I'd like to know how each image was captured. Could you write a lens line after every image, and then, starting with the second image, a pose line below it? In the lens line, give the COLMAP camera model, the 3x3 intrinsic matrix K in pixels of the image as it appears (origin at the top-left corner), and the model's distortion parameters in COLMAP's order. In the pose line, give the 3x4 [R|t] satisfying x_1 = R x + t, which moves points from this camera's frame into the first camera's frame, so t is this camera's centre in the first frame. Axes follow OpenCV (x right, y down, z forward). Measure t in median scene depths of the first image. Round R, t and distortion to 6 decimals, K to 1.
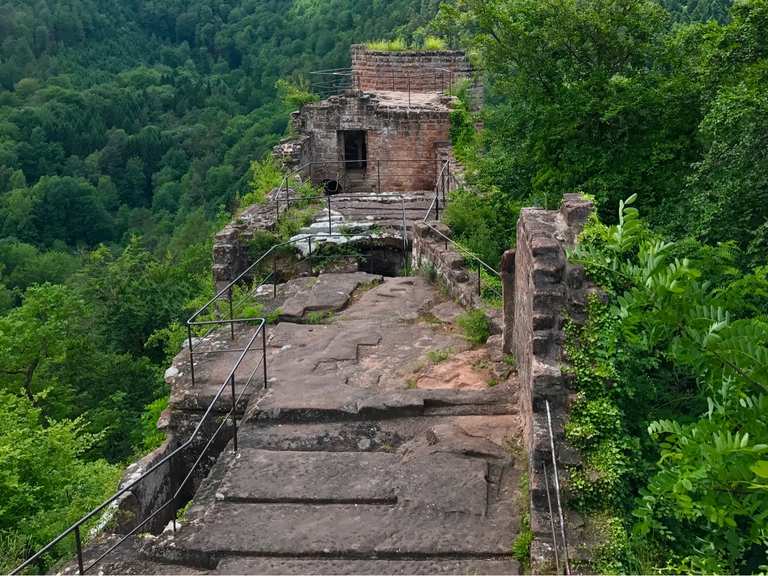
lens RADIAL K [[1467.8, 0, 384.0], [0, 1467.8, 288.0], [0, 0, 1]] dist [0.033594, -0.327744]
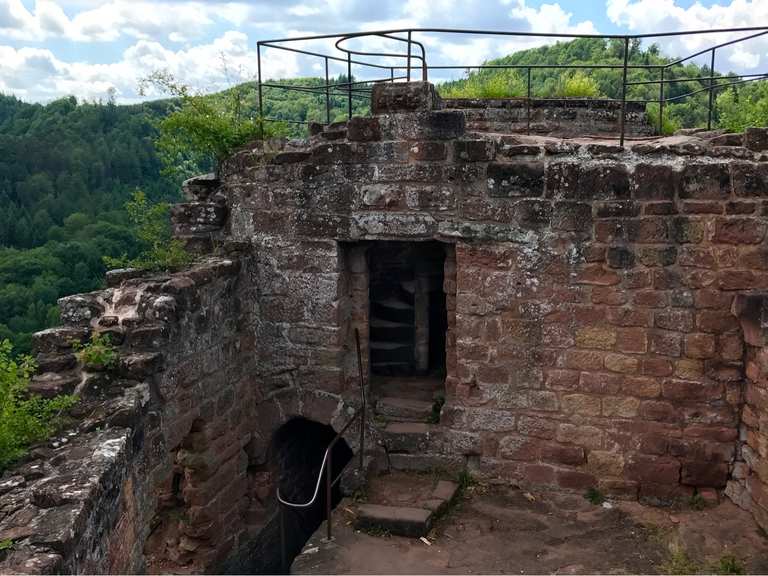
lens RADIAL K [[1467.8, 0, 384.0], [0, 1467.8, 288.0], [0, 0, 1]] dist [0.033594, -0.327744]
pose [[0.998966, 0.026227, -0.037136, -0.010079], [-0.029743, 0.994790, -0.097506, -0.053161], [0.034385, 0.098510, 0.994542, 0.535505]]
